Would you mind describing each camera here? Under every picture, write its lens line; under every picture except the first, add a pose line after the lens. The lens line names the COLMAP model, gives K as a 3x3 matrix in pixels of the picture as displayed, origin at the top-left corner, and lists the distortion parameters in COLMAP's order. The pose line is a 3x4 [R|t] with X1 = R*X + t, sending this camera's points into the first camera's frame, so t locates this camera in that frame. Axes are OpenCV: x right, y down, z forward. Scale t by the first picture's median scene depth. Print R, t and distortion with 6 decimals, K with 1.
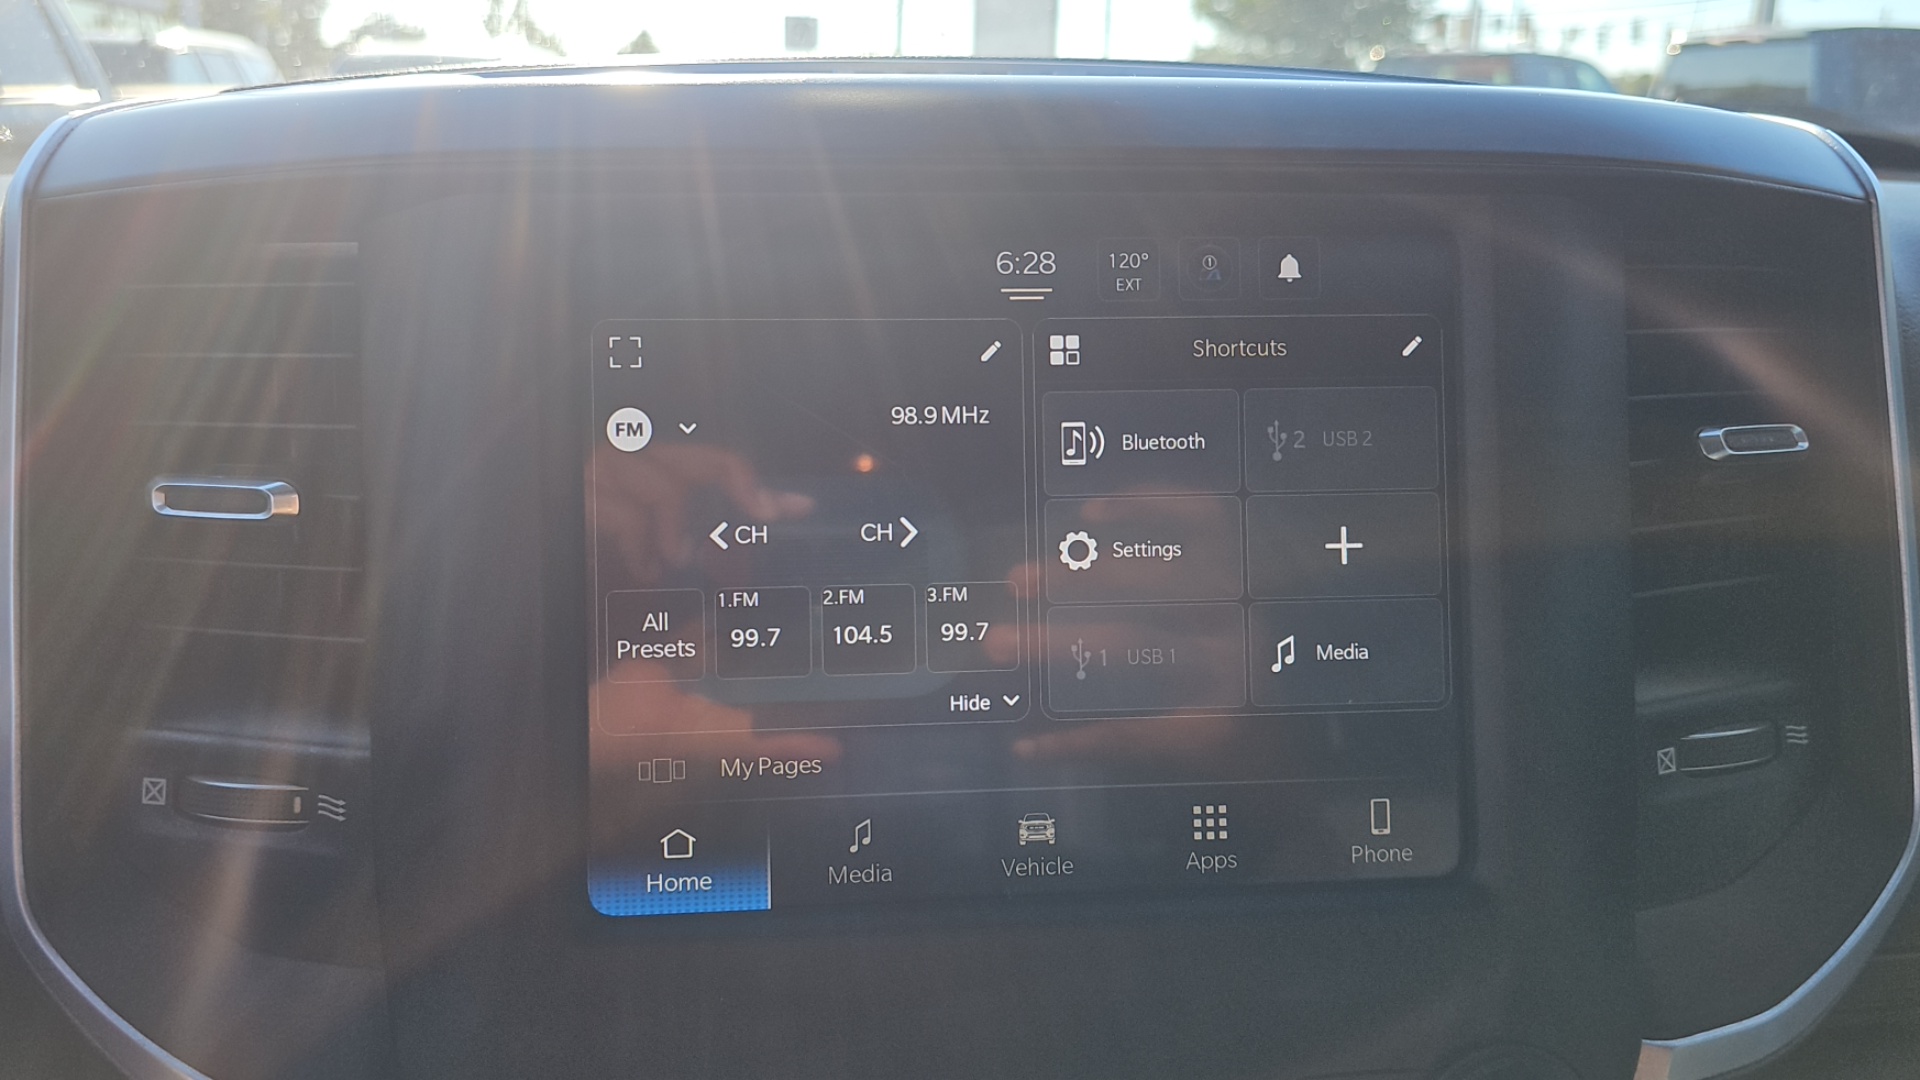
lens RADIAL K [[1325.5, 0, 960.0], [0, 1325.5, 540.0], [0, 0, 1]] dist [0.065682, -0.110564]
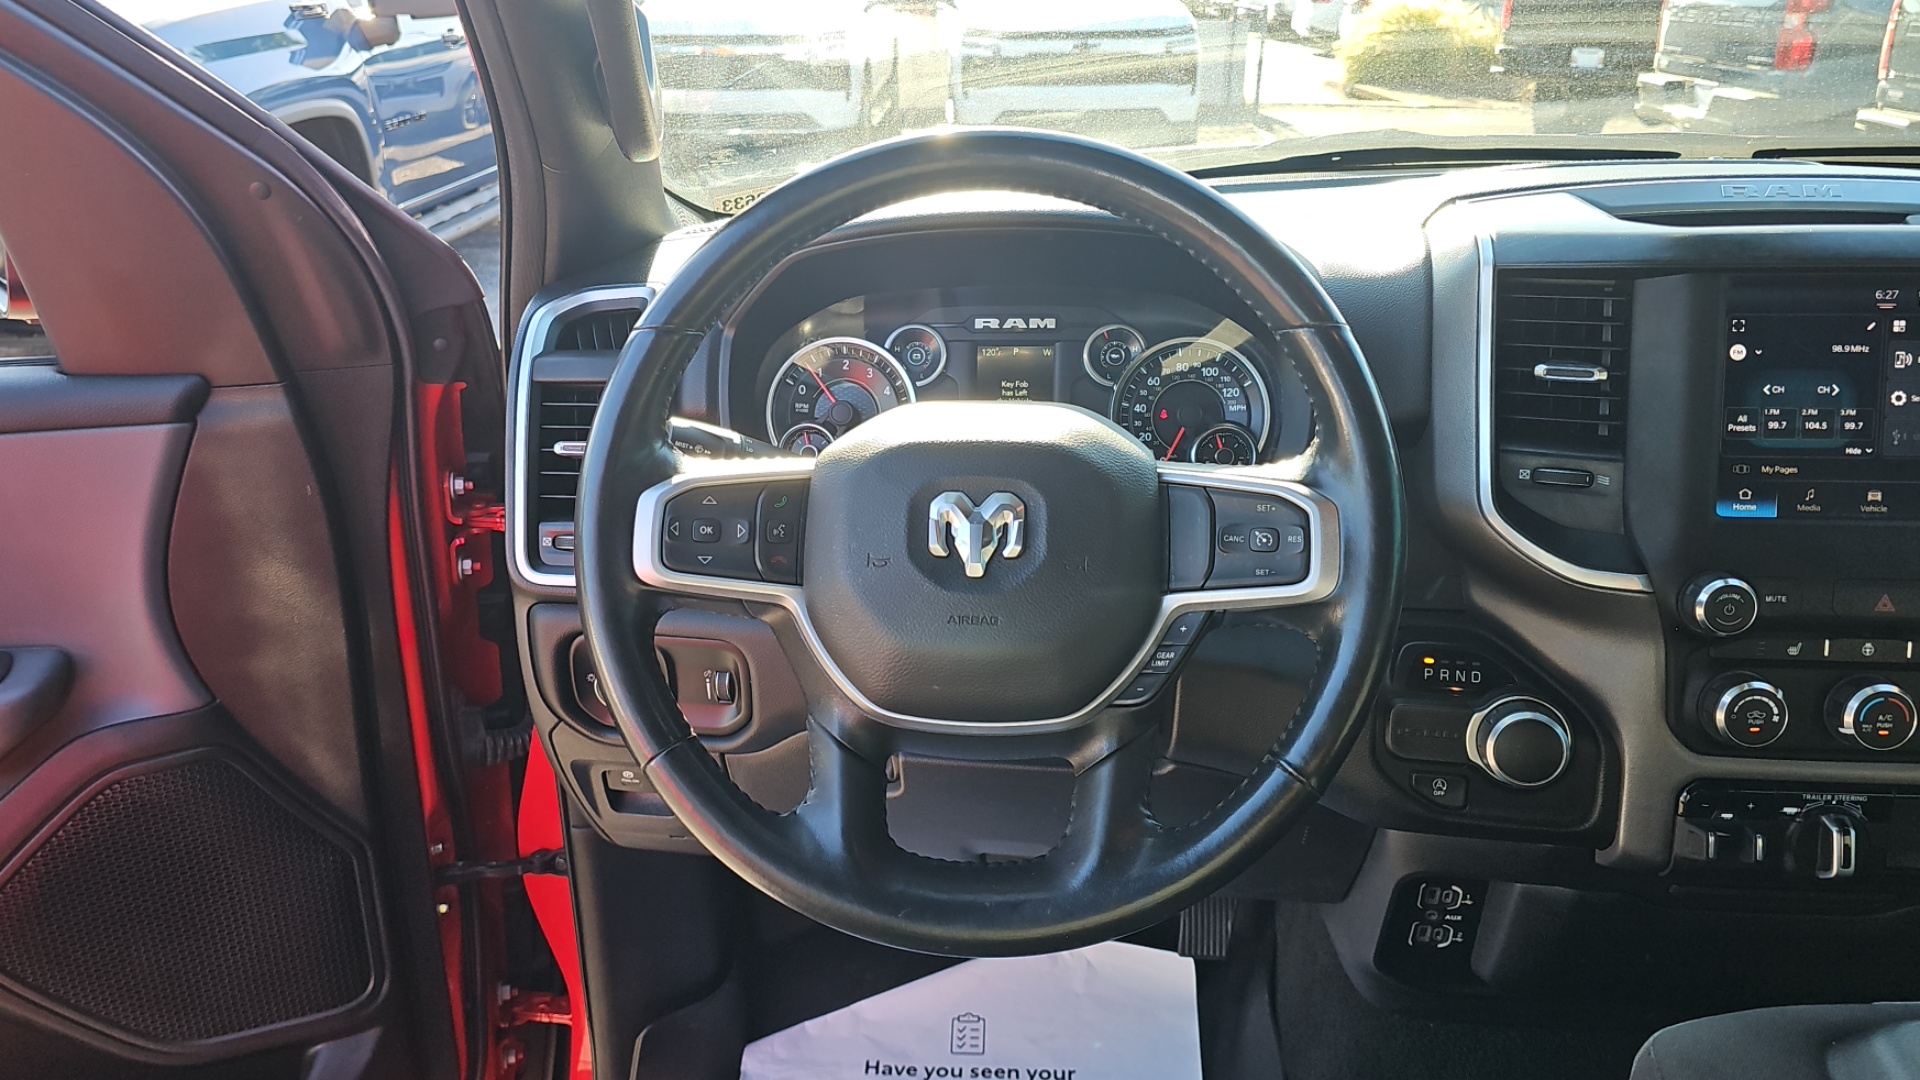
lens RADIAL K [[1332.2, 0, 960.0], [0, 1332.2, 540.0], [0, 0, 1]] dist [0.083793, -0.108268]
pose [[0.981334, 0.044883, -0.186999, -1.322706], [-0.024373, 0.993569, 0.110572, 0.038405], [0.190760, -0.103951, 0.976117, -2.224279]]
